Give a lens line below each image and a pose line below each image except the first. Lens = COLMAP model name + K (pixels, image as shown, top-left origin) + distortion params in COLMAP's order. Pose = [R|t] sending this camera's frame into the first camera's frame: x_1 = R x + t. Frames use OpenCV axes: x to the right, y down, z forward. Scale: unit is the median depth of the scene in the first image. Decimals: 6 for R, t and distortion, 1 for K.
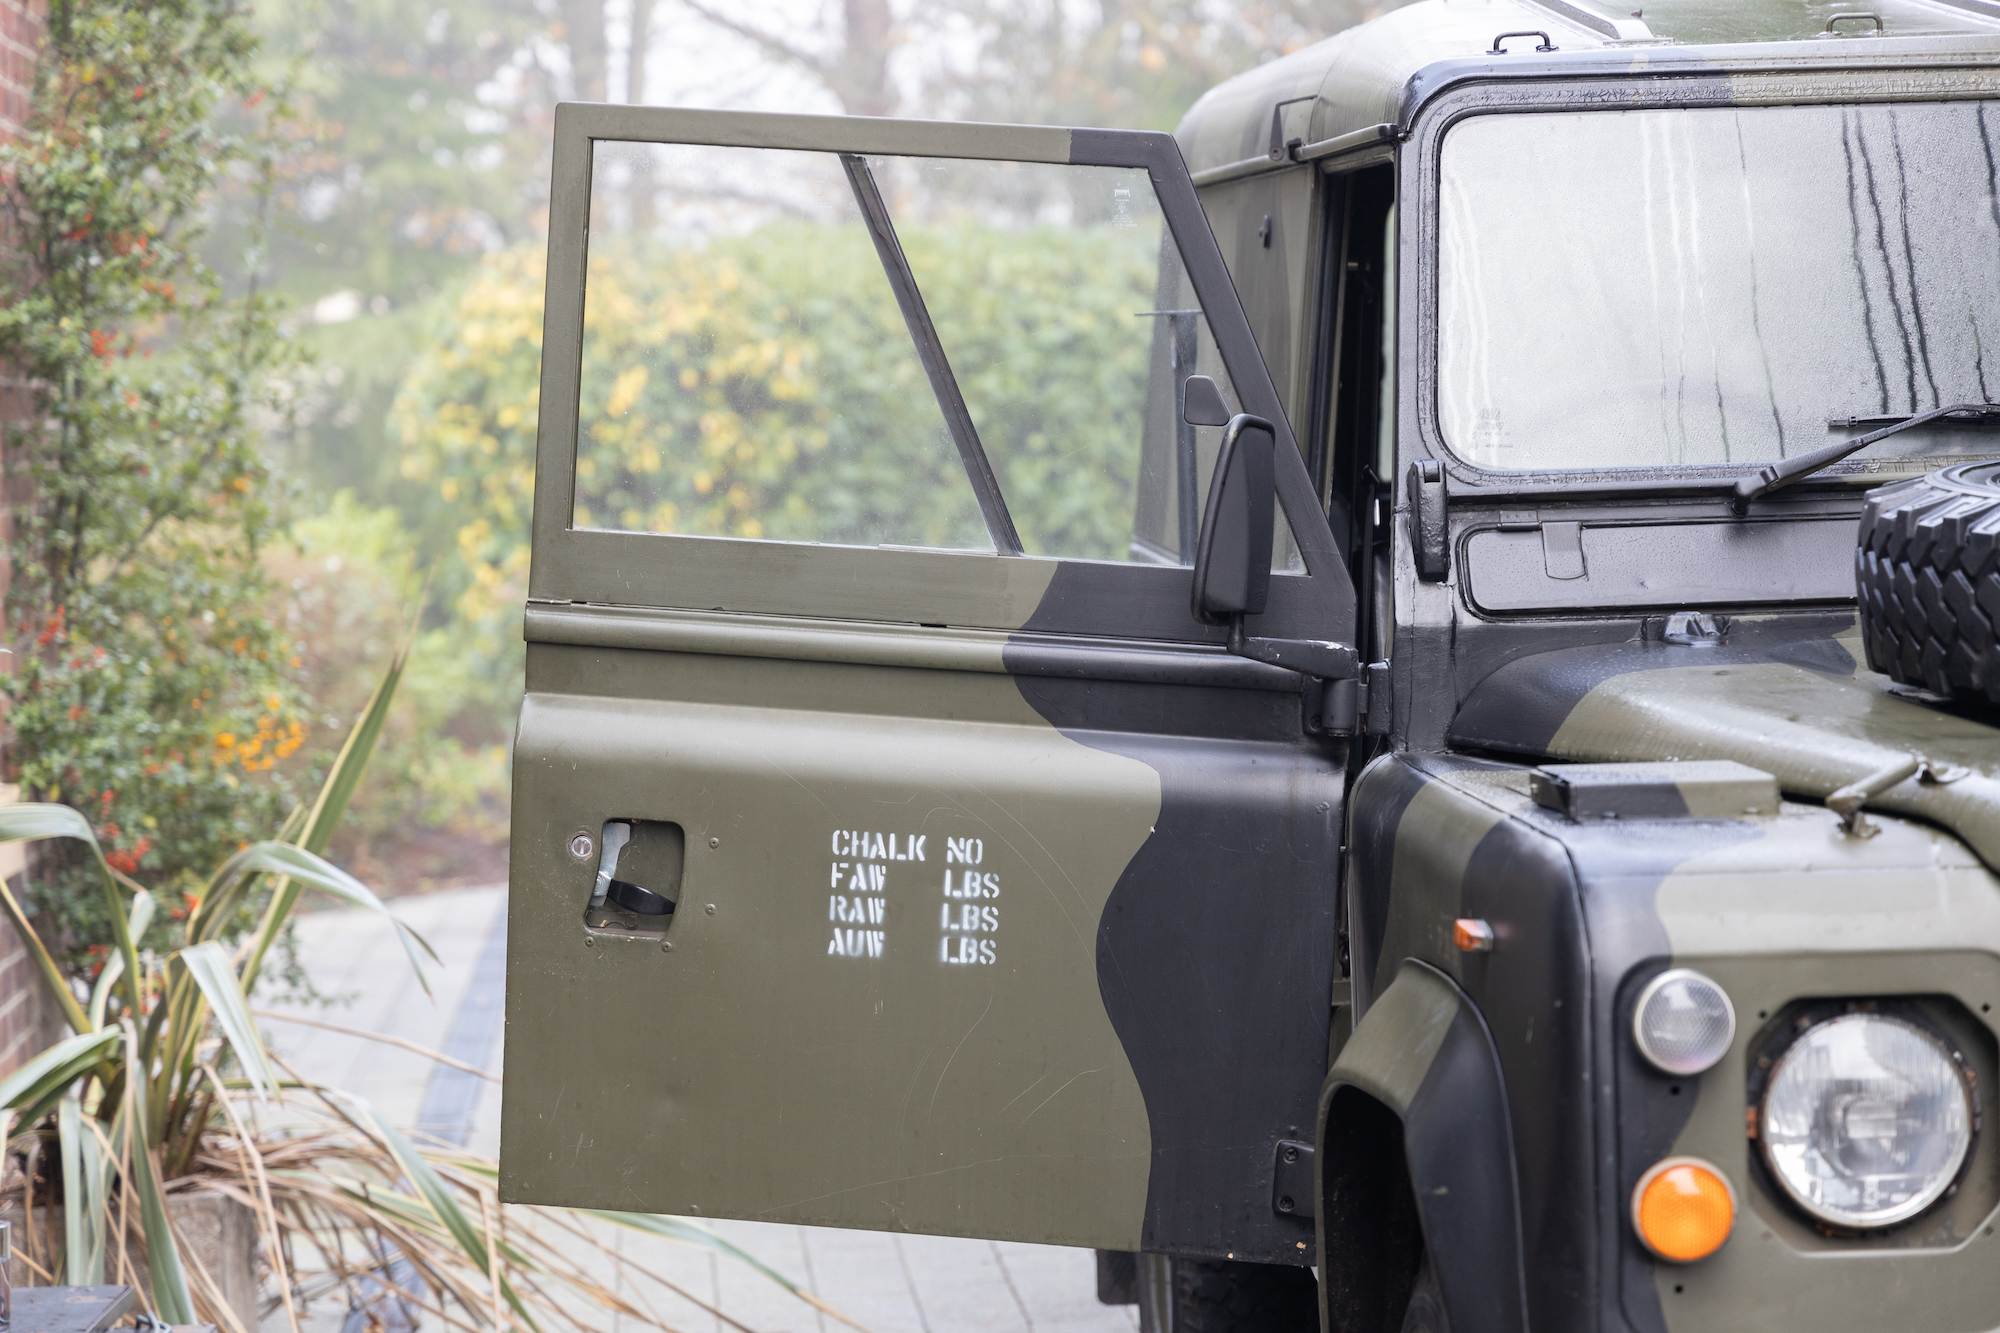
lens RADIAL K [[5702.1, 0, 1000.0], [0, 5702.1, 666.5], [0, 0, 1]] dist [-0.568210, 0.070764]
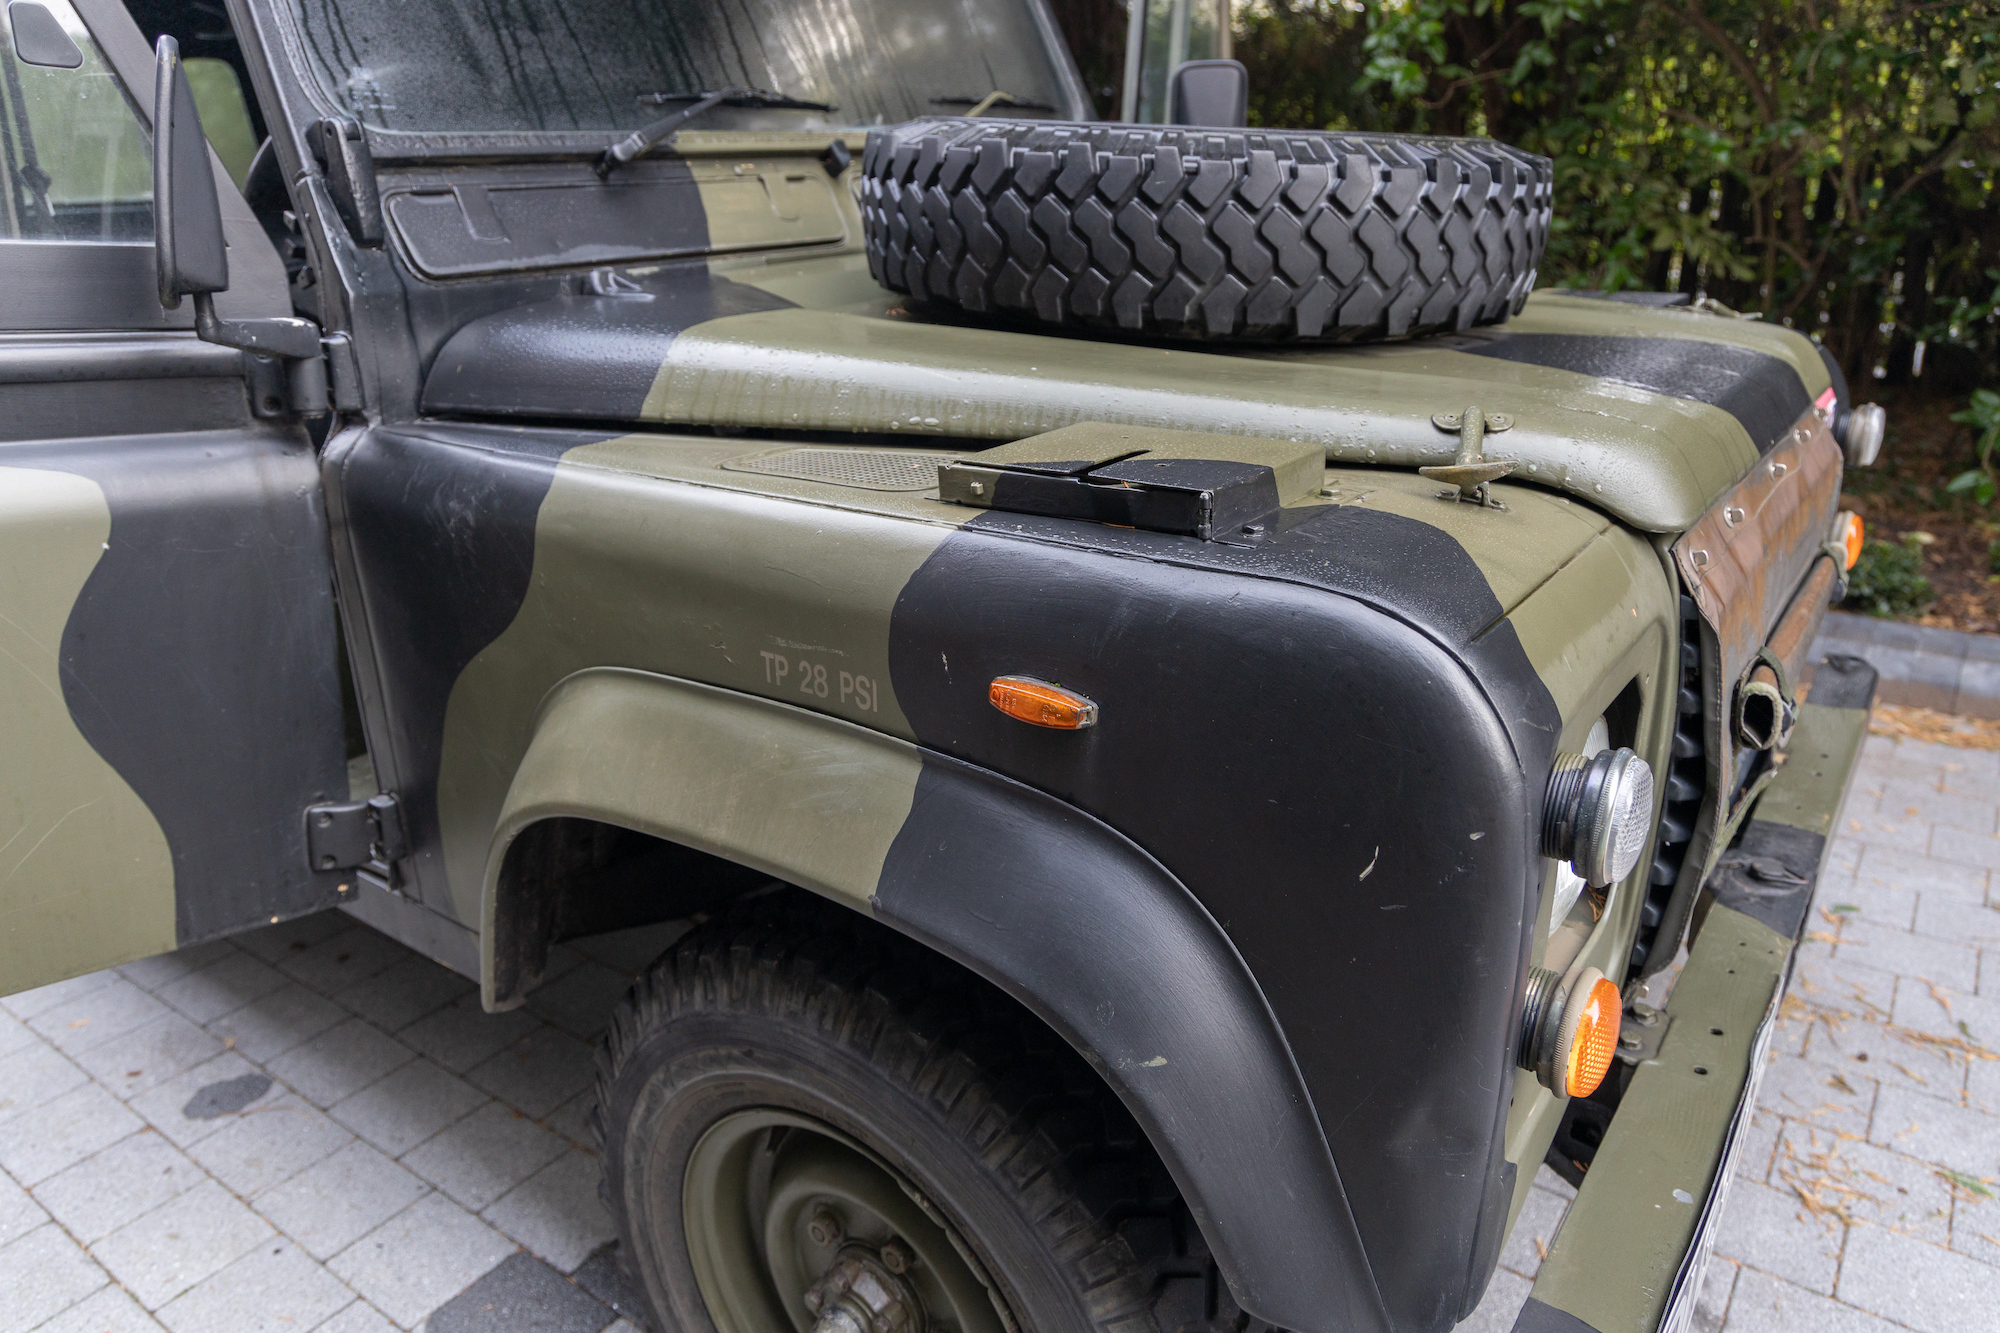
lens RADIAL K [[1317.7, 0, 1000.0], [0, 1317.7, 666.5], [0, 0, 1]] dist [0.000999, 0.000366]
pose [[0.634977, -0.264352, 0.725895, -0.040866], [0.049448, 0.951612, 0.303297, -0.009862], [-0.770947, -0.156692, 0.617323, 0.767905]]
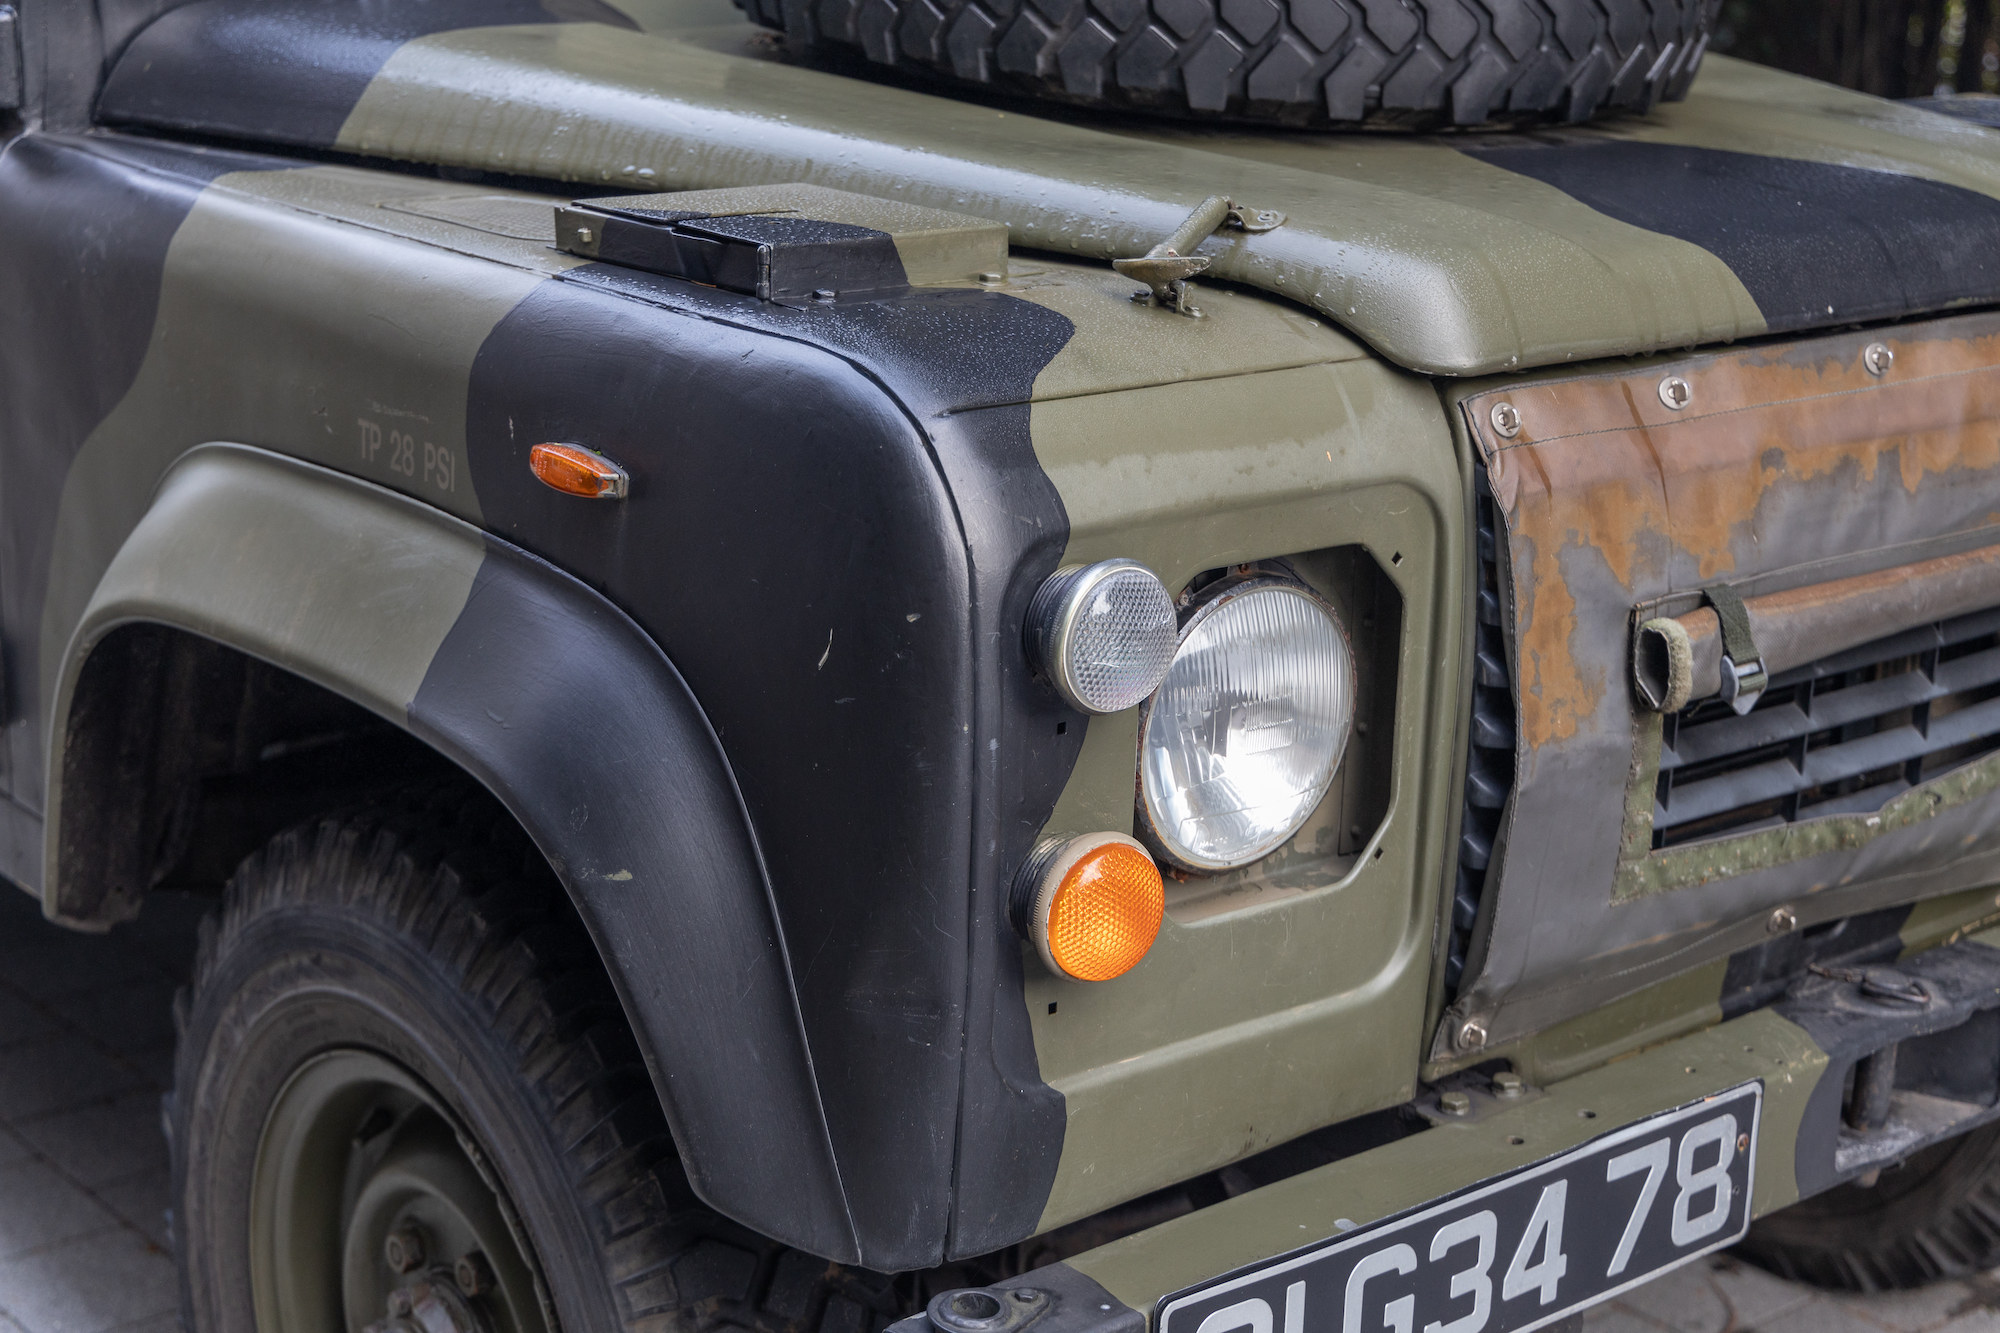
lens RADIAL K [[3011.5, 0, 1000.0], [0, 3011.5, 666.5], [0, 0, 1]] dist [0.033935, 0.230105]
pose [[0.796568, -0.126502, 0.591166, -0.077188], [-0.016781, 0.972859, 0.230790, -0.011256], [-0.604316, -0.193760, 0.772825, 0.592021]]
